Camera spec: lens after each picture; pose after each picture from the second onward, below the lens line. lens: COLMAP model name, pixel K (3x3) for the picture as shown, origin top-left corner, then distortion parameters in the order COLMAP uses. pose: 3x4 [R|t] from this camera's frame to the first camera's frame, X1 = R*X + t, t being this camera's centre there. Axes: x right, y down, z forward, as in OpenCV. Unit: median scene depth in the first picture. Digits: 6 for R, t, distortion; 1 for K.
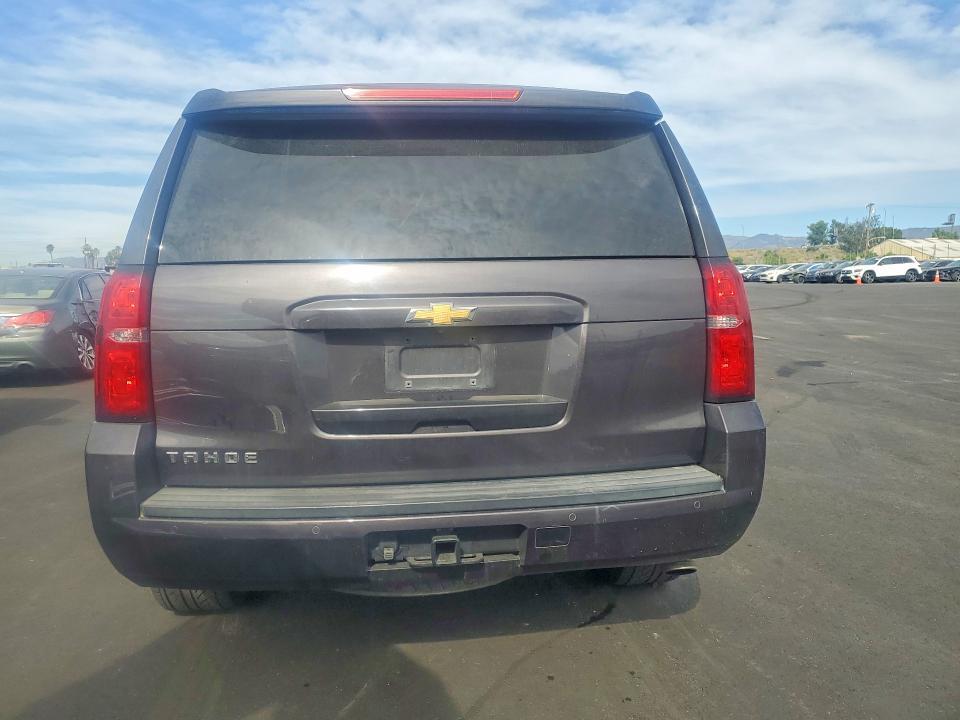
lens RADIAL K [[775.5, 0, 444.8], [0, 775.5, 360.5], [0, 0, 1]] dist [0.001111, 0.004374]
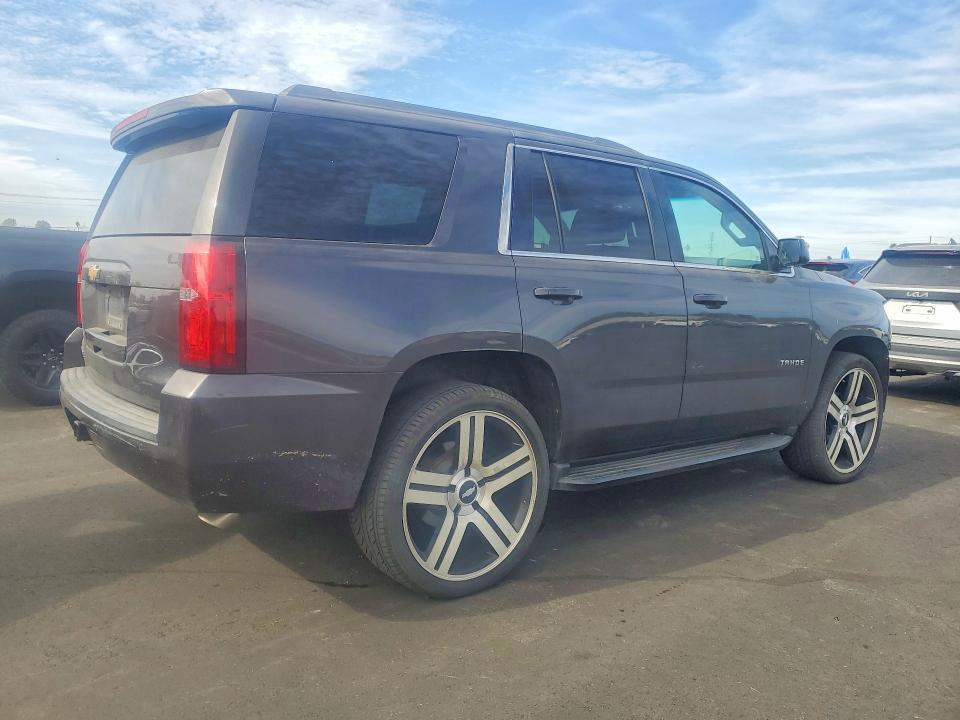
lens RADIAL K [[775.5, 0, 444.8], [0, 775.5, 360.5], [0, 0, 1]] dist [0.001111, 0.004374]
pose [[0.492970, 0.132412, -0.859911, 0.999699], [-0.133088, 0.988196, 0.075869, -0.055436], [0.859807, 0.077043, 0.504774, 0.519309]]
